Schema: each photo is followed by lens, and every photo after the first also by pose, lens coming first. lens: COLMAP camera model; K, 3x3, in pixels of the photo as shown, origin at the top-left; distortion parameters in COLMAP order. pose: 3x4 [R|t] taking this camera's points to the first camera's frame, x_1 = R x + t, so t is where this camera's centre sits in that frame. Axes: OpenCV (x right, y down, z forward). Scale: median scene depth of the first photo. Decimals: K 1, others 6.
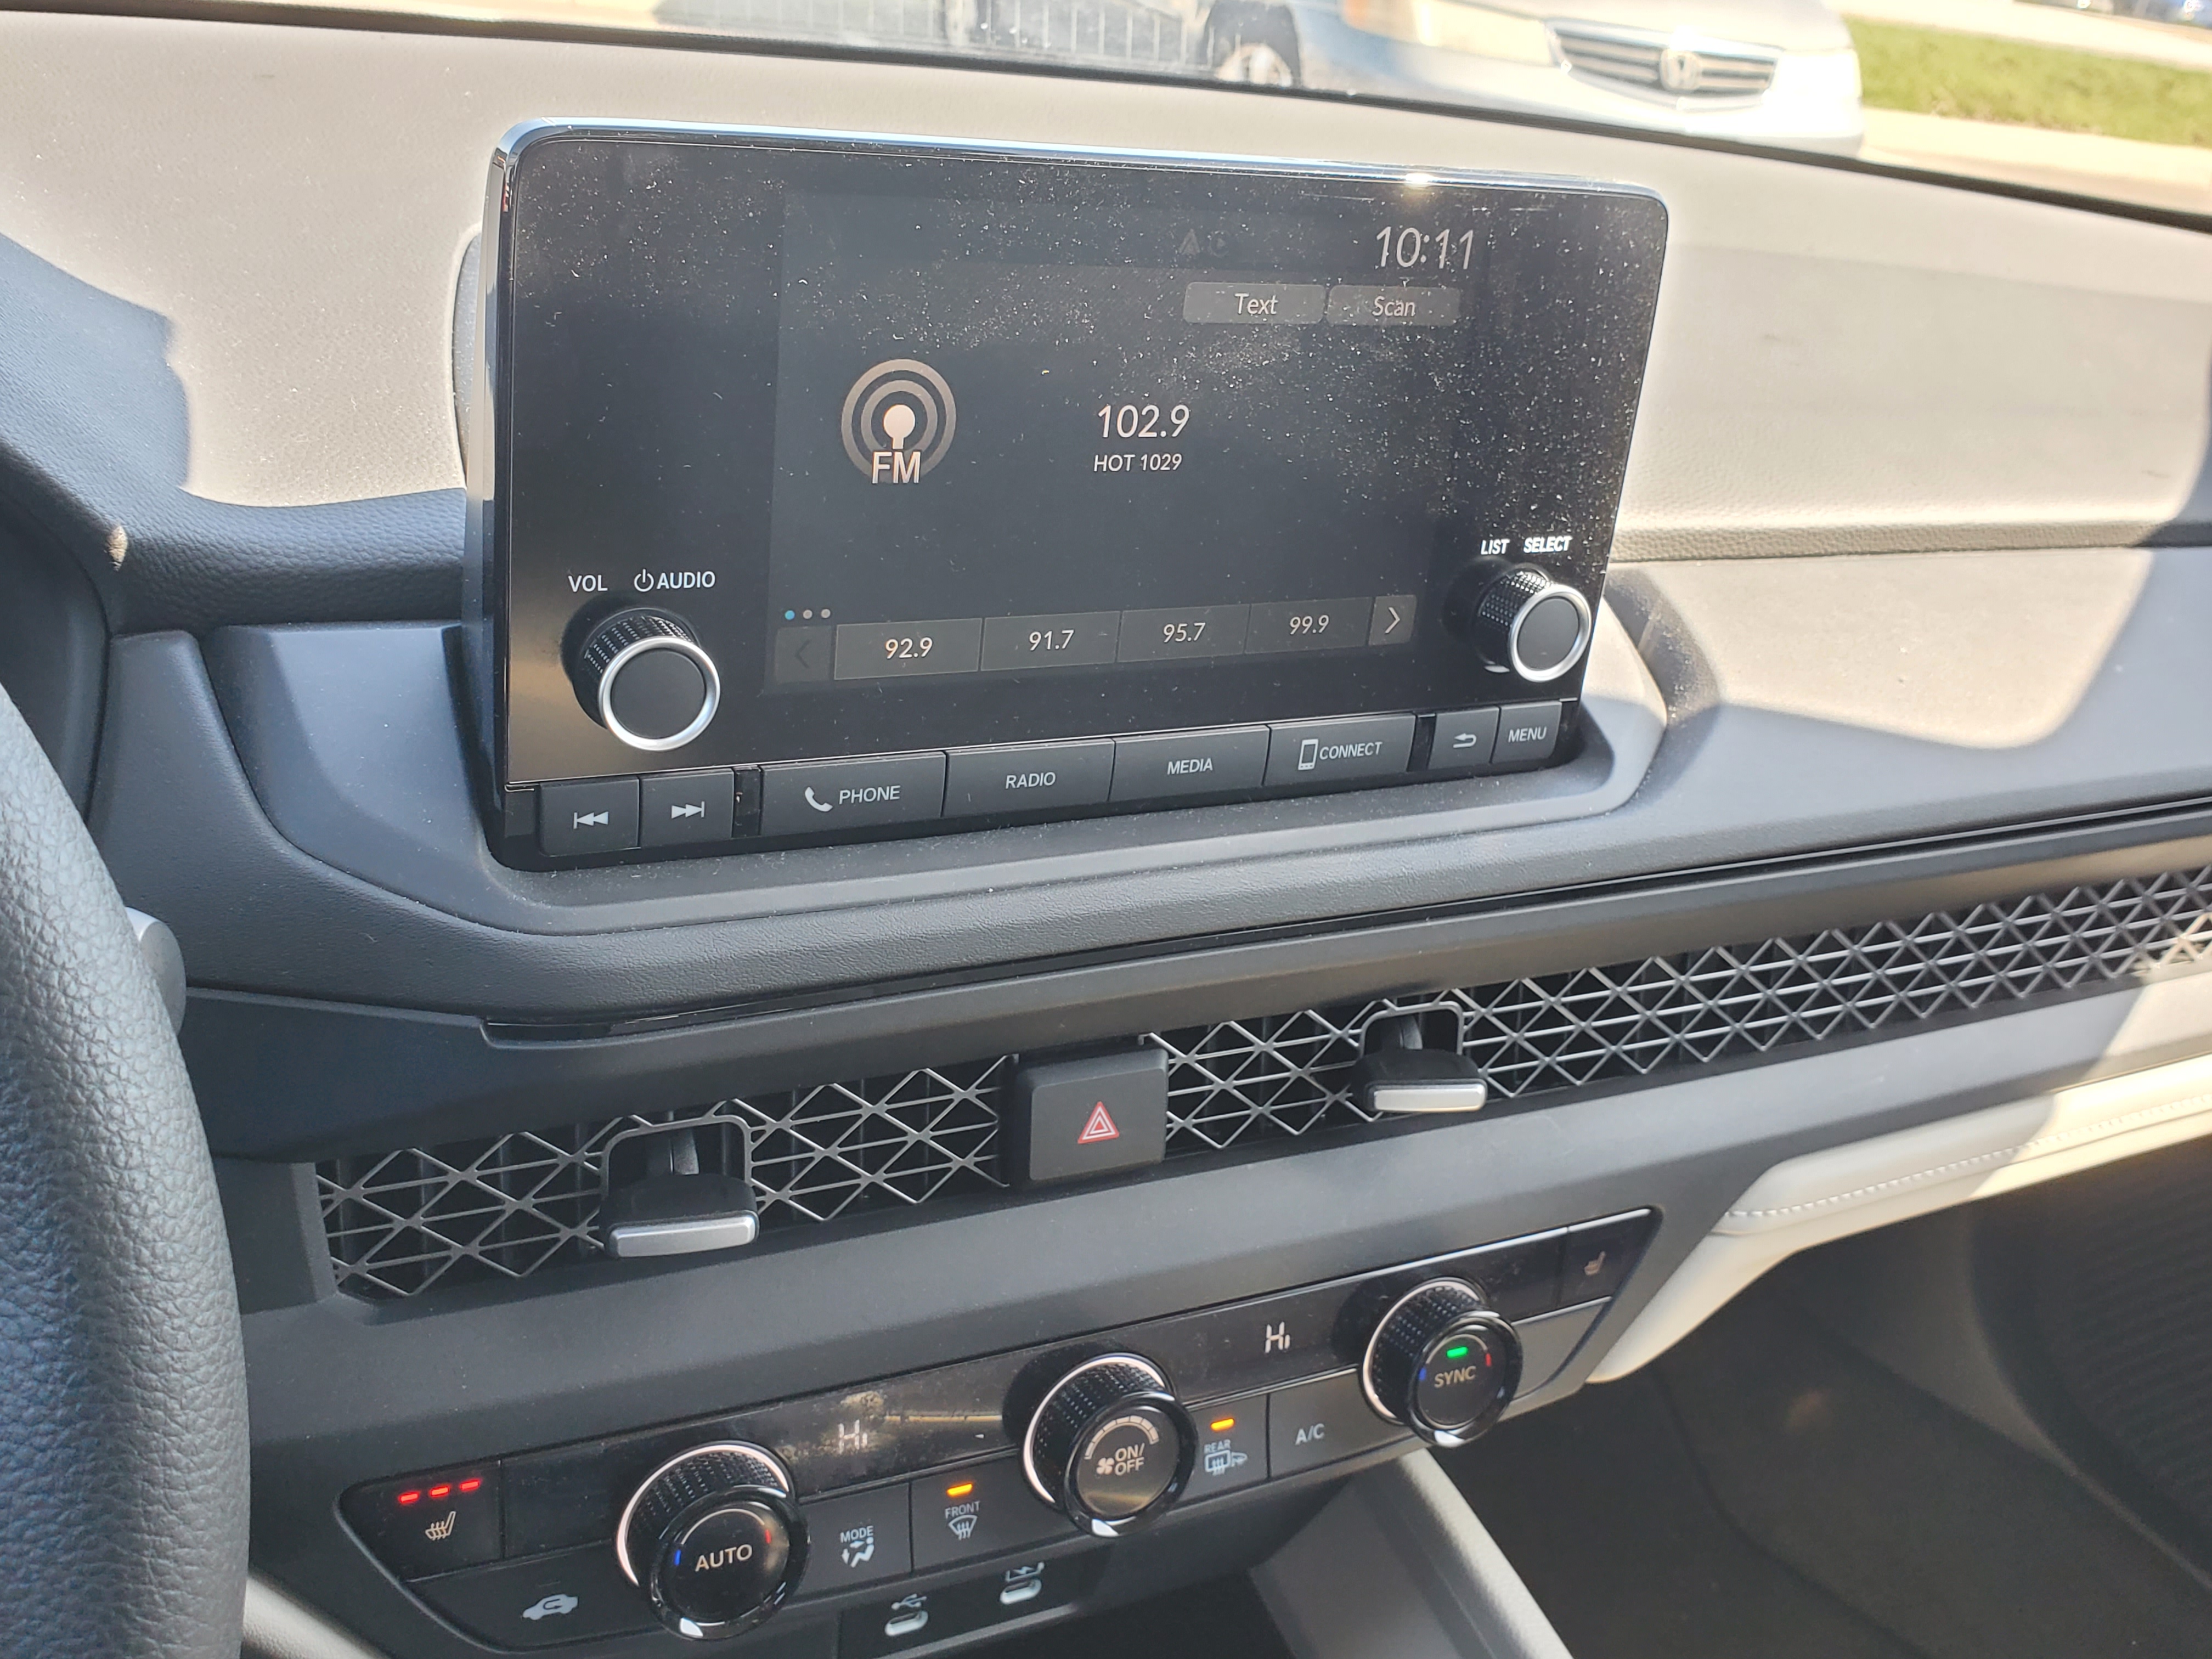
lens RADIAL K [[2124.0, 0, 1069.8], [0, 2124.0, 808.3], [0, 0, 1]] dist [0.218112, -0.731618]
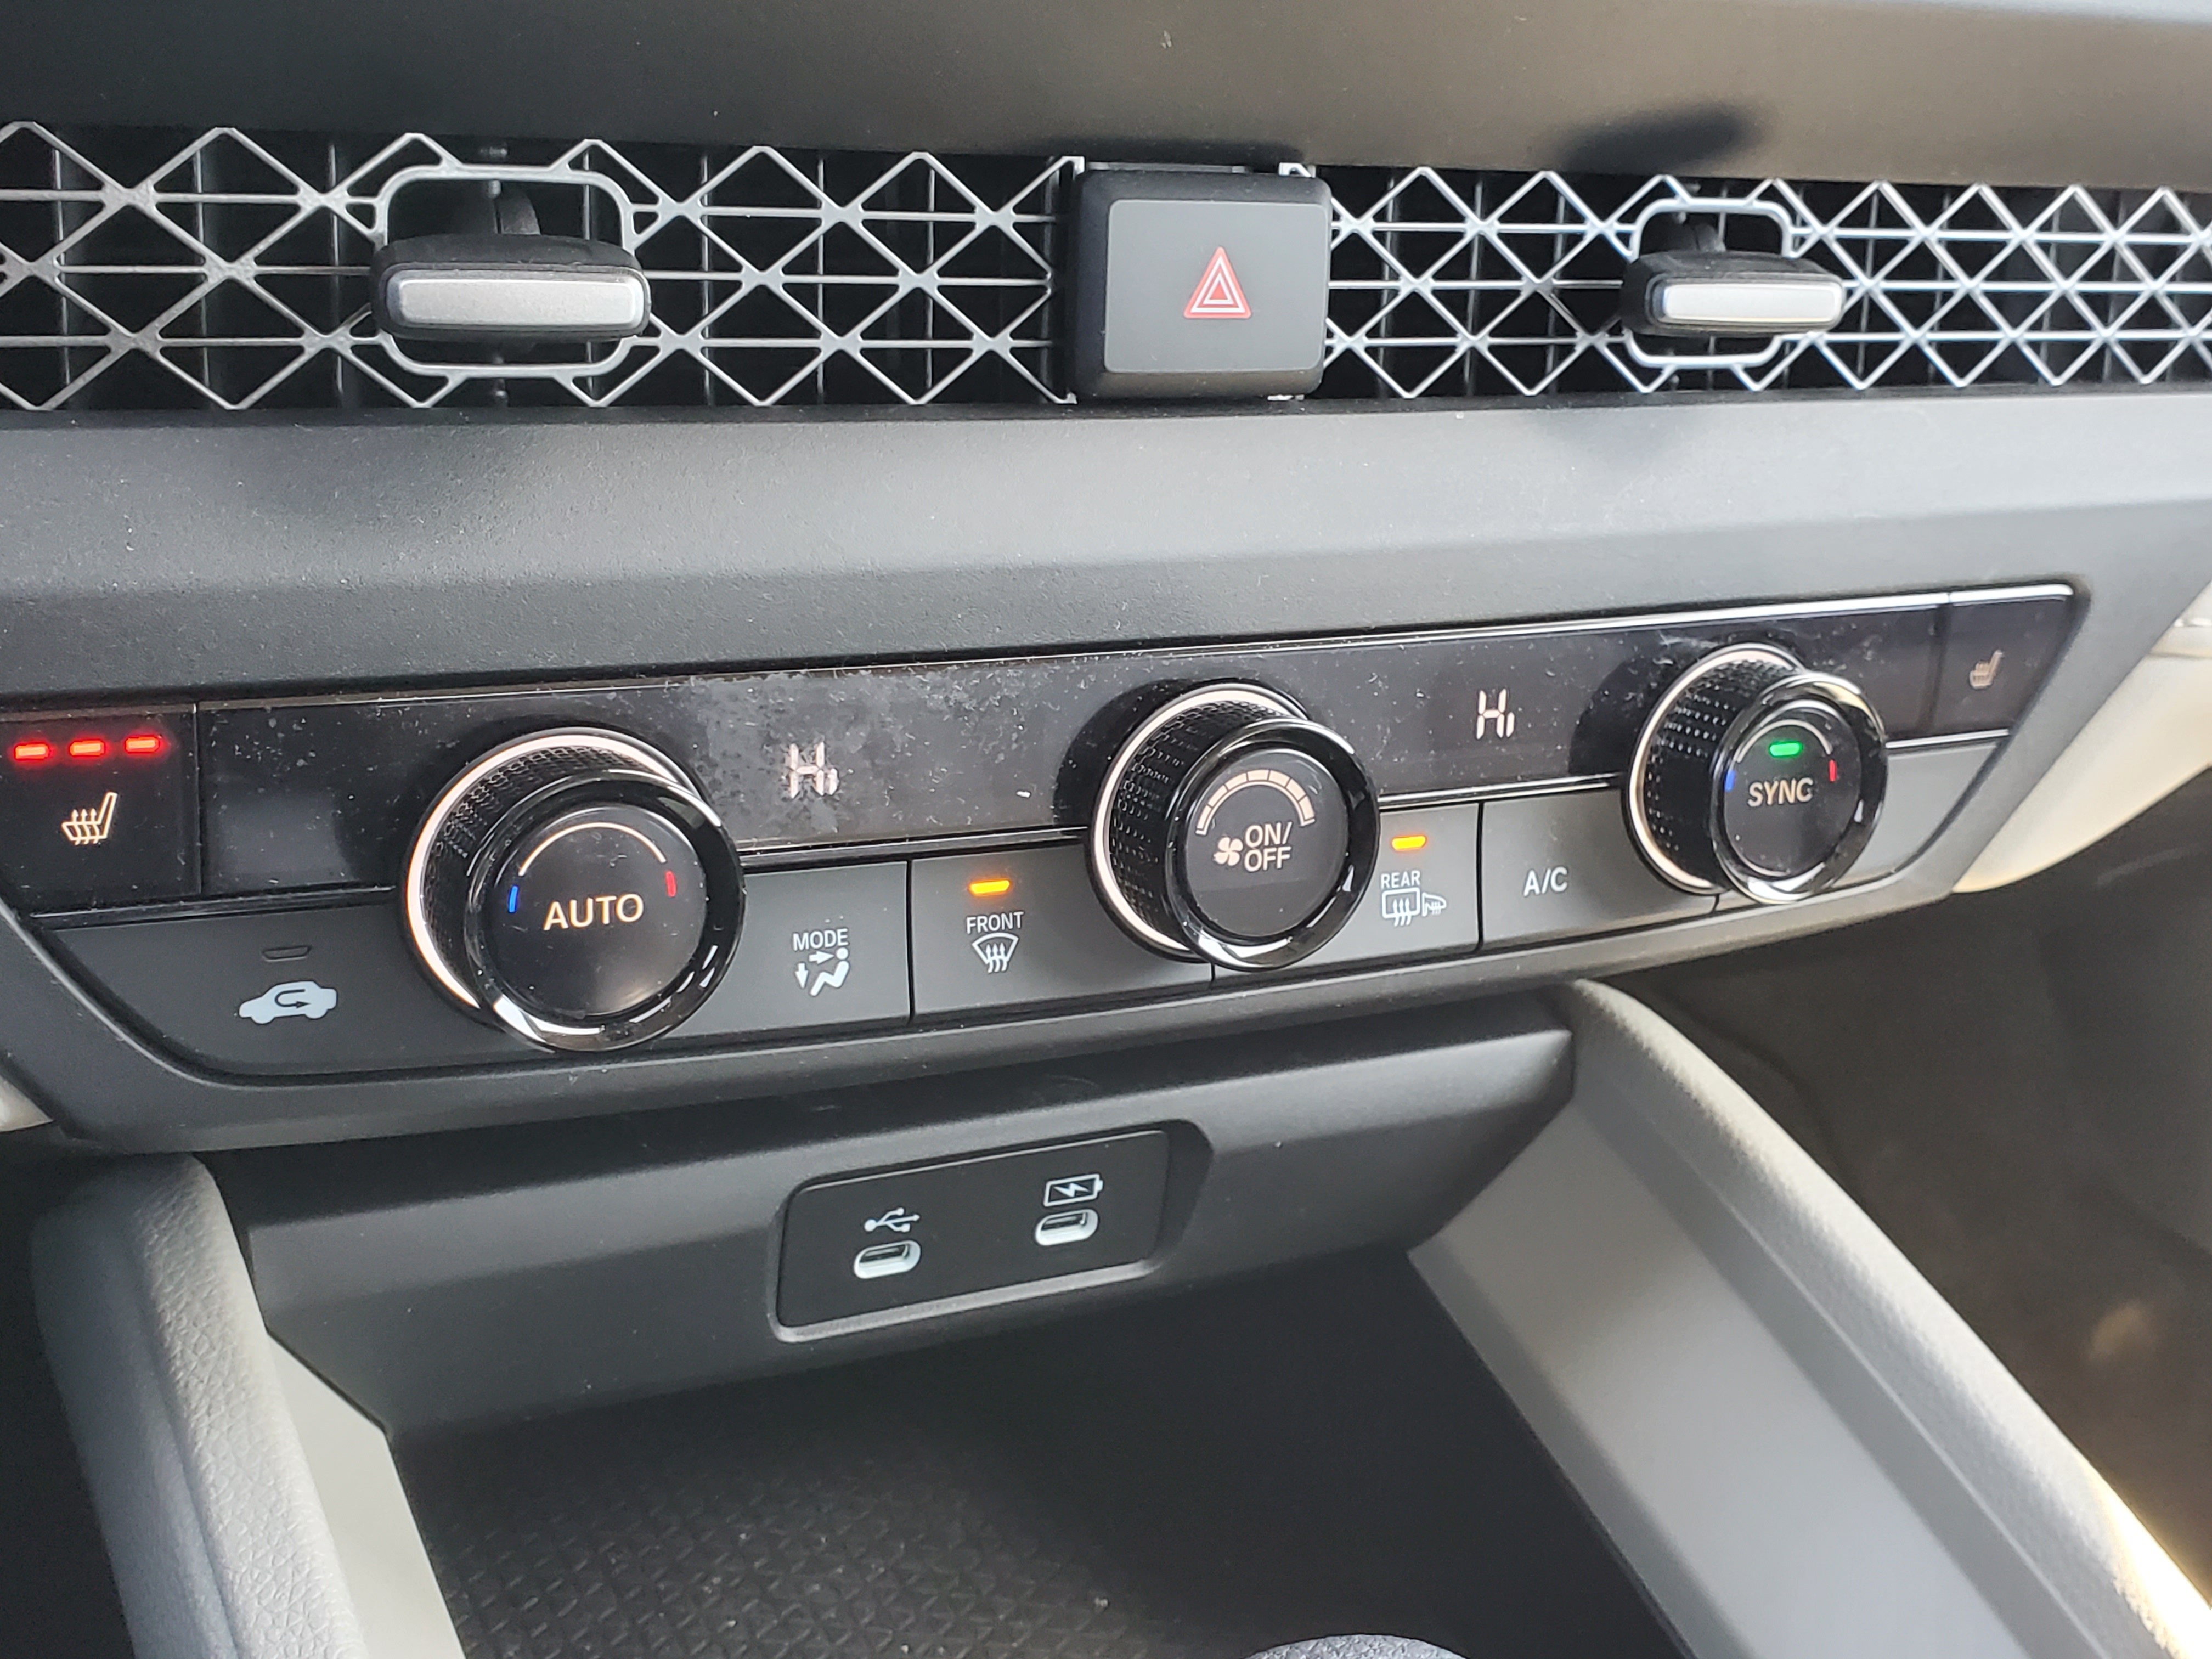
lens RADIAL K [[2738.9, 0, 1106.0], [0, 2738.9, 829.5], [0, 0, 1]] dist [0.300875, -1.260153]
pose [[0.999614, -0.002856, 0.027639, -0.038969], [0.003009, 0.999980, -0.005495, 0.299568], [-0.027622, 0.005576, 0.999603, 0.226653]]
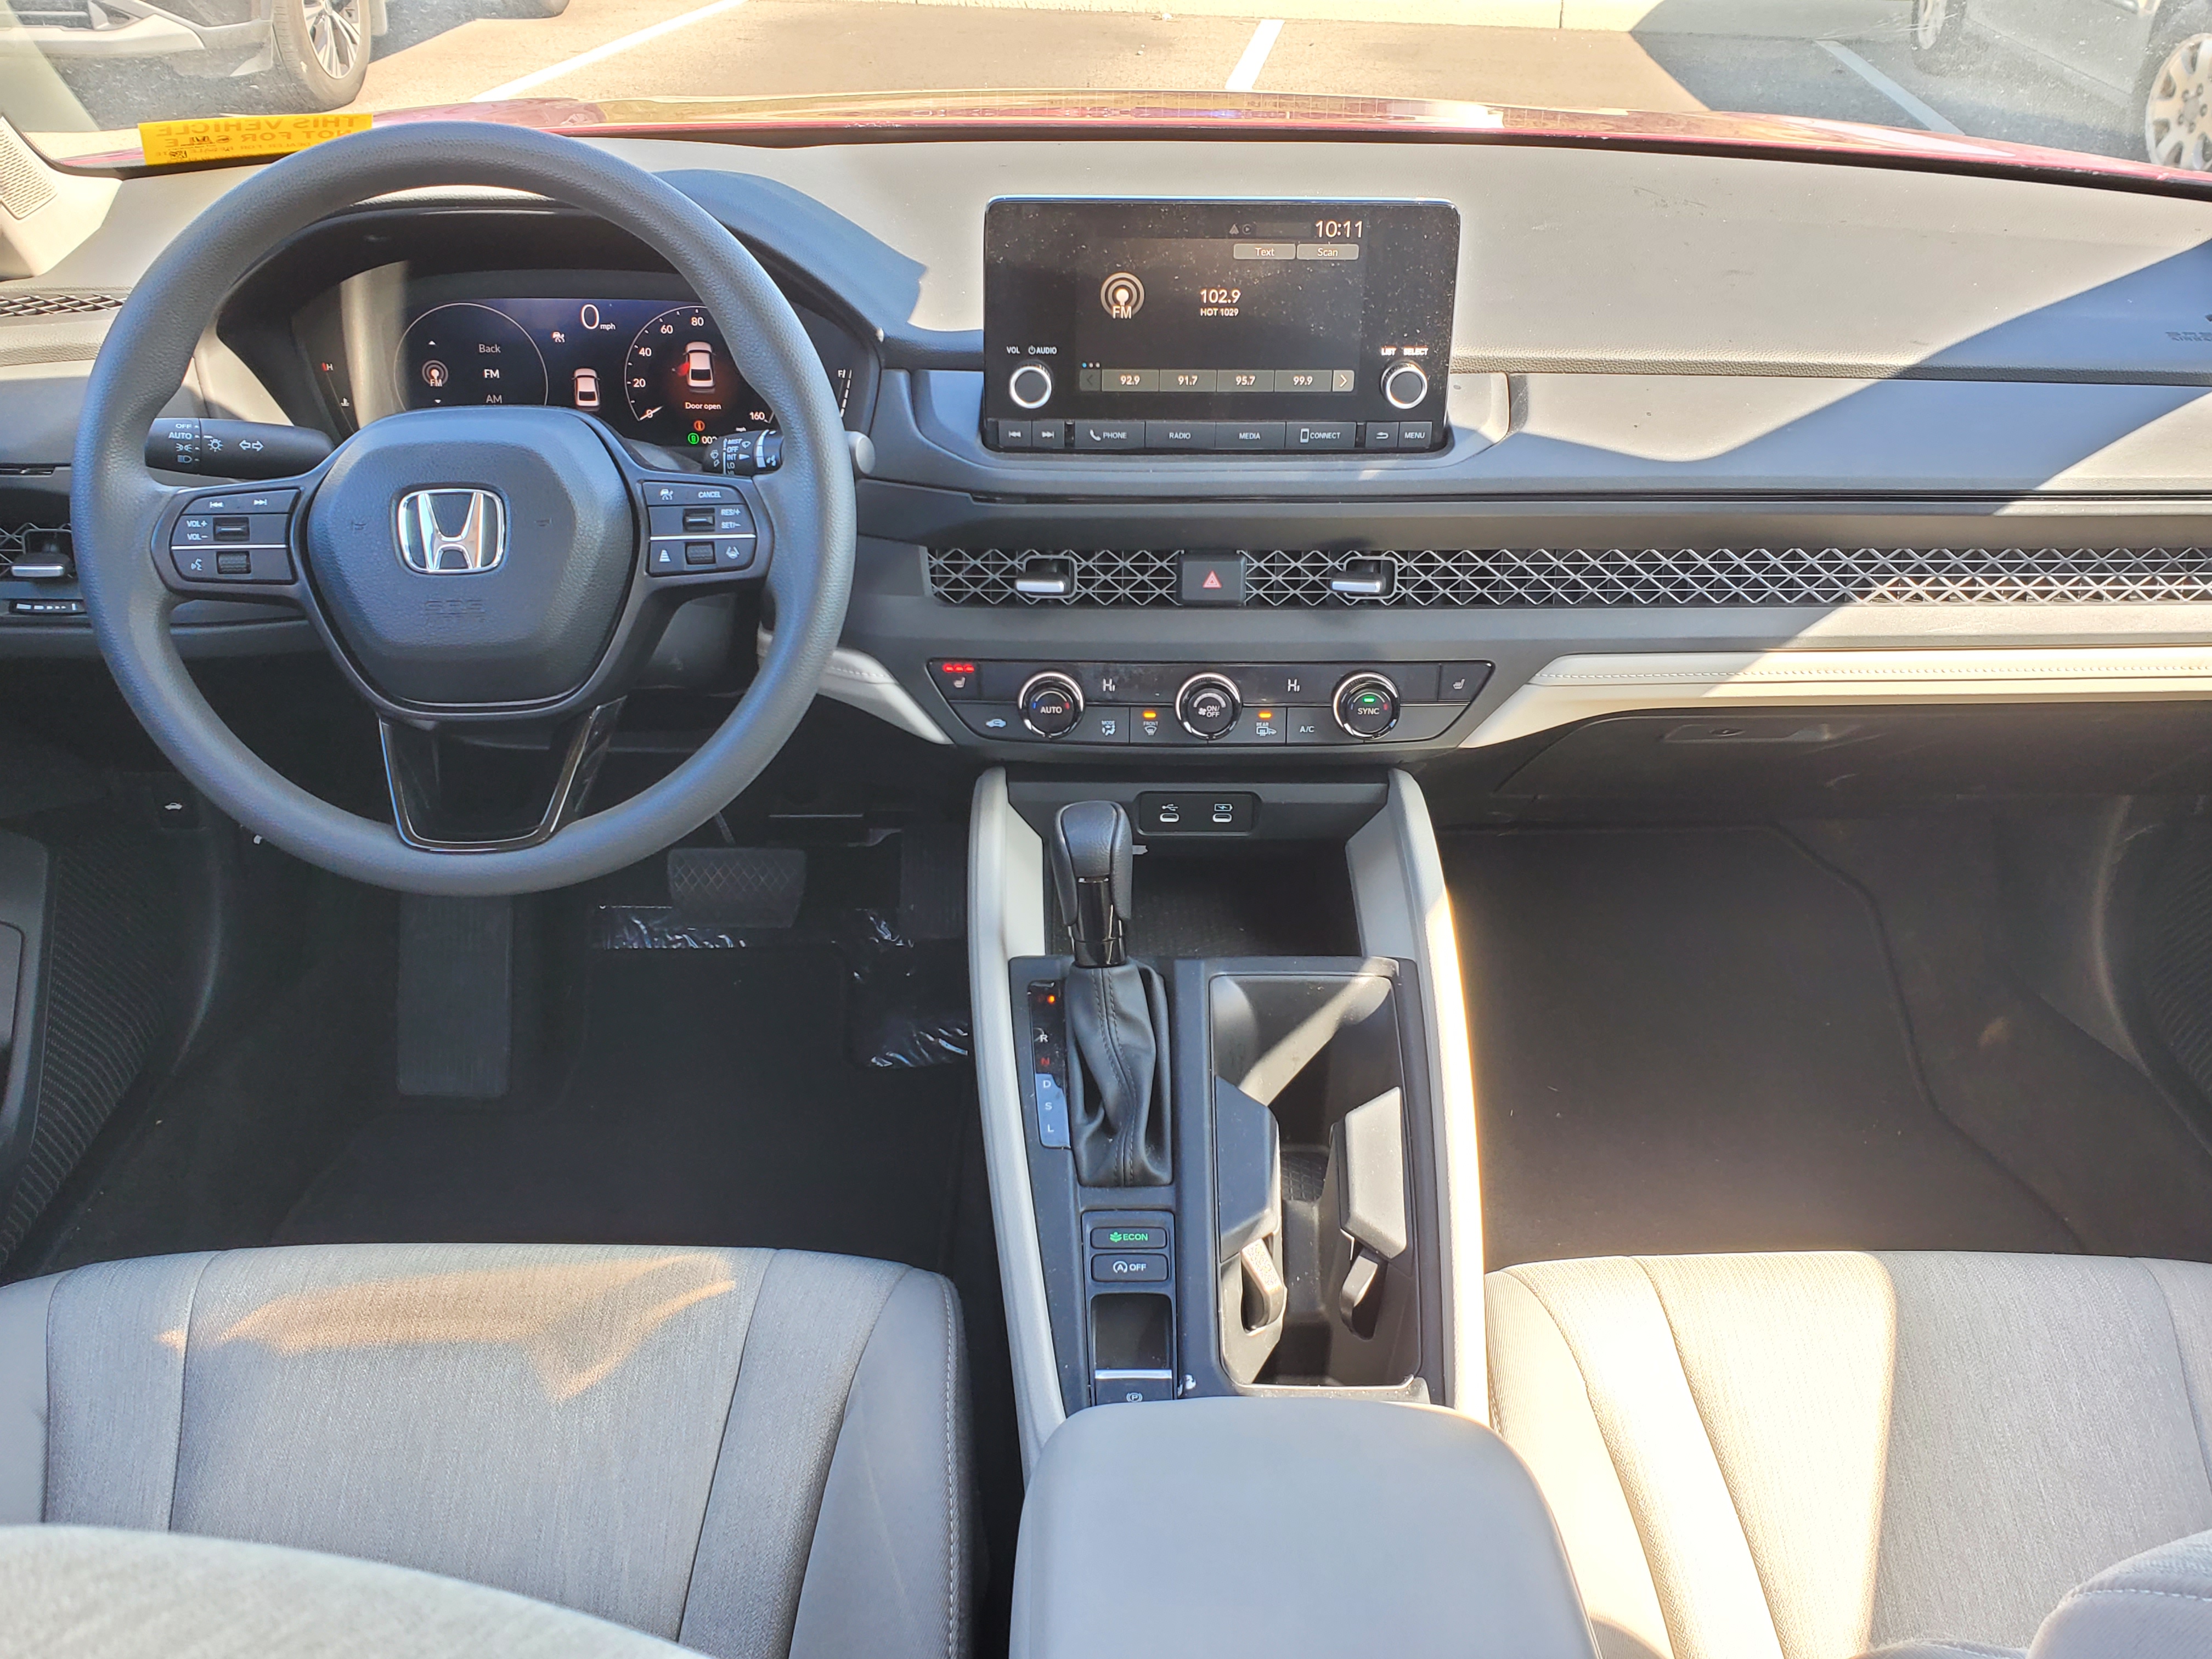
lens RADIAL K [[2054.3, 0, 1106.0], [0, 2054.3, 829.5], [0, 0, 1]] dist [0.228161, -0.653046]
pose [[0.901321, 0.099772, -0.421504, 0.960859], [-0.089043, 0.995005, 0.045118, 0.341003], [0.423901, -0.003134, 0.905703, -1.284054]]
